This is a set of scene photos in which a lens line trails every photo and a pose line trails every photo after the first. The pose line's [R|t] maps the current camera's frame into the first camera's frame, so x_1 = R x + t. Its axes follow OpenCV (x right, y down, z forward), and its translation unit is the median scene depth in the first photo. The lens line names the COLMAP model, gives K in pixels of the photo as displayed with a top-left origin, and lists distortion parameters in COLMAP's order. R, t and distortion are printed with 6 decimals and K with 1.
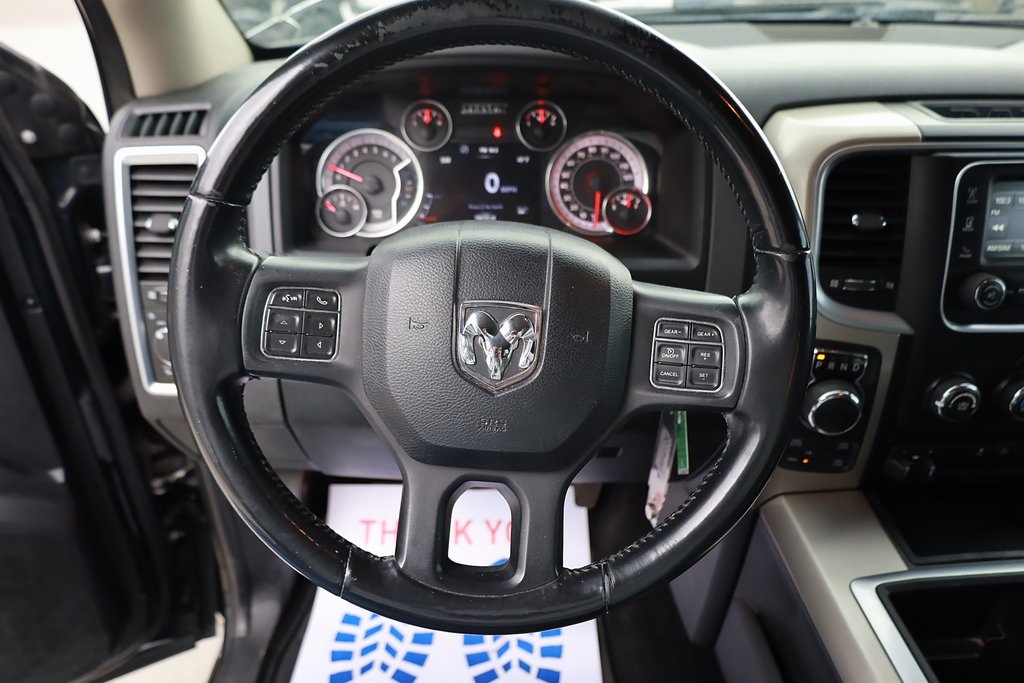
lens RADIAL K [[719.1, 0, 512.0], [0, 719.1, 341.5], [0, 0, 1]] dist [0.001641, -0.000580]
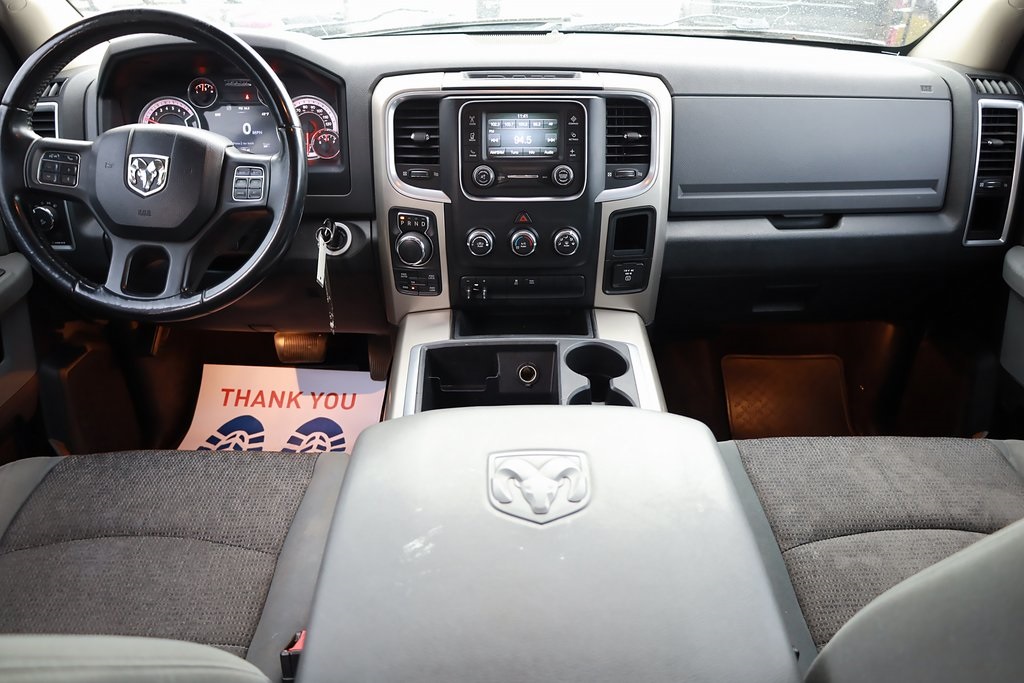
lens RADIAL K [[713.5, 0, 512.0], [0, 713.5, 341.5], [0, 0, 1]] dist [-0.000252, -0.002268]
pose [[0.999180, 0.004618, -0.040225, 0.768361], [-0.006097, 0.999307, -0.036720, 0.380248], [0.040028, 0.036935, 0.998516, -0.681989]]
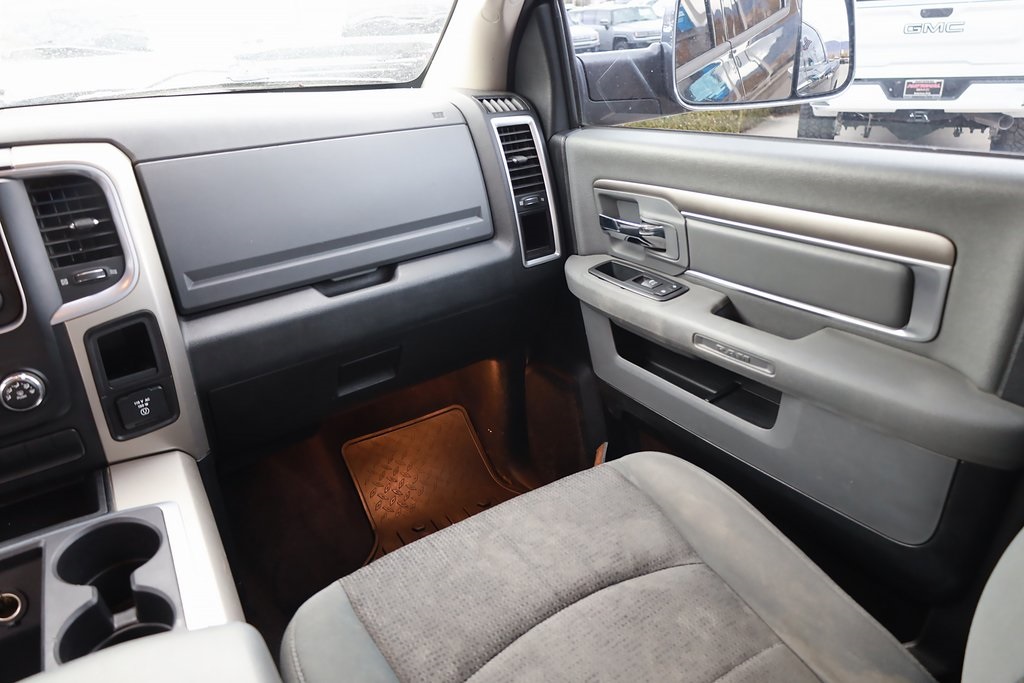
lens RADIAL K [[713.5, 0, 512.0], [0, 713.5, 341.5], [0, 0, 1]] dist [-0.000252, -0.002268]
pose [[0.868611, -0.264860, 0.418765, 1.056790], [0.315856, 0.947147, -0.056105, 0.316550], [-0.381772, 0.181003, 0.906360, -0.337677]]
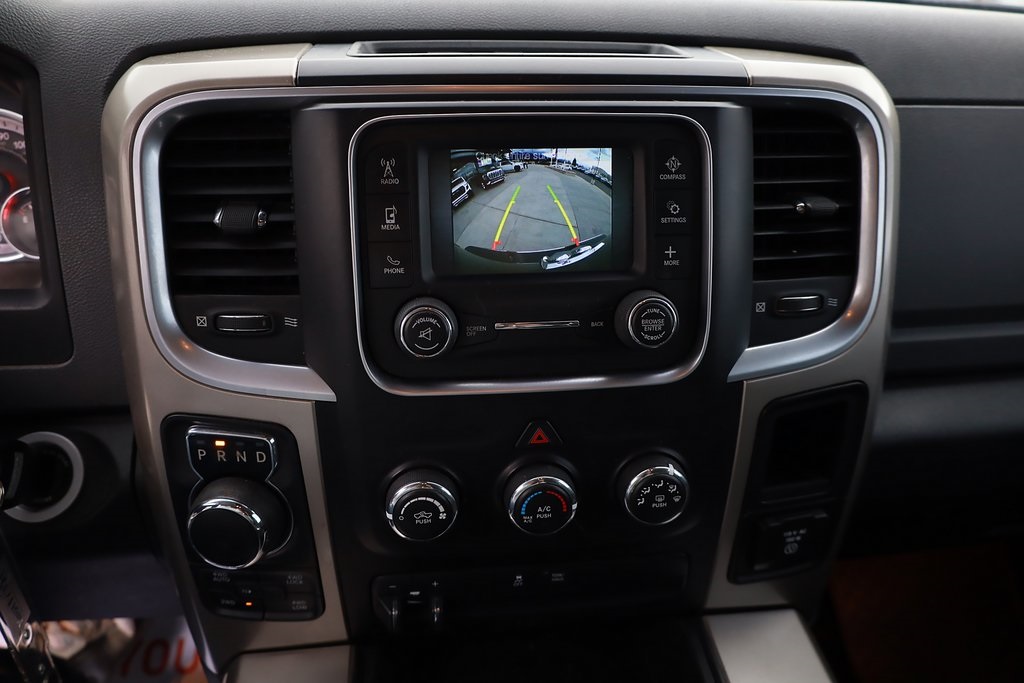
lens RADIAL K [[719.1, 0, 512.0], [0, 719.1, 341.5], [0, 0, 1]] dist [0.001641, -0.000580]
pose [[0.998981, -0.025597, 0.037174, 0.680599], [0.028330, 0.996783, -0.074975, -0.010512], [-0.035135, 0.075951, 0.996492, 0.380258]]
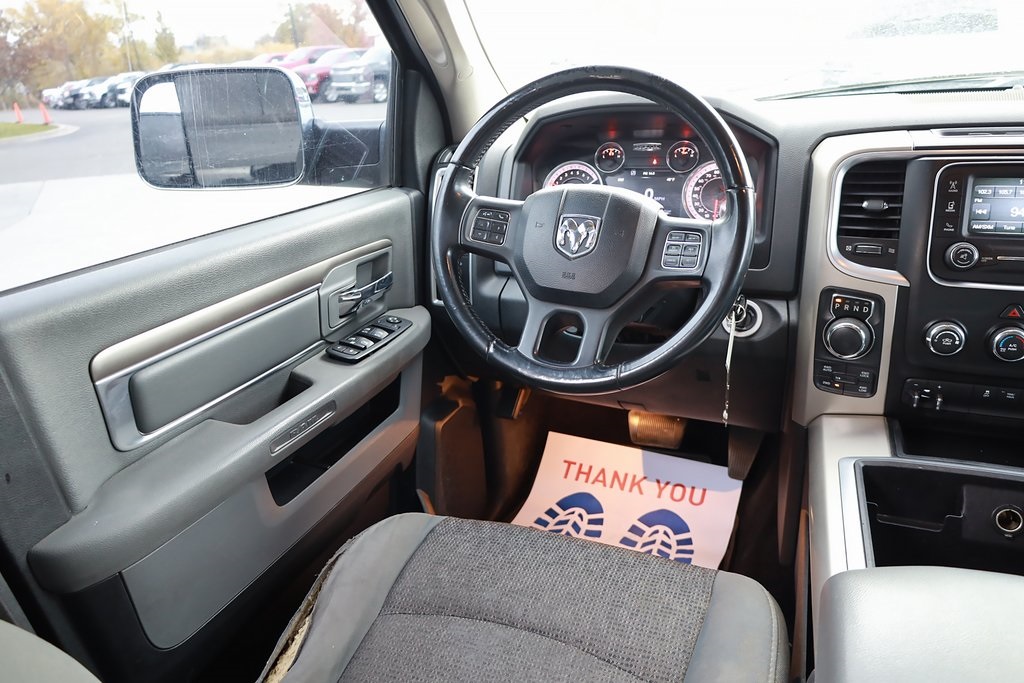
lens RADIAL K [[713.5, 0, 512.0], [0, 713.5, 341.5], [0, 0, 1]] dist [-0.000252, -0.002268]
pose [[0.903473, 0.093931, -0.418226, 0.448672], [-0.152789, 0.982177, -0.109472, 0.357242], [0.400489, 0.162805, 0.901722, -0.518658]]
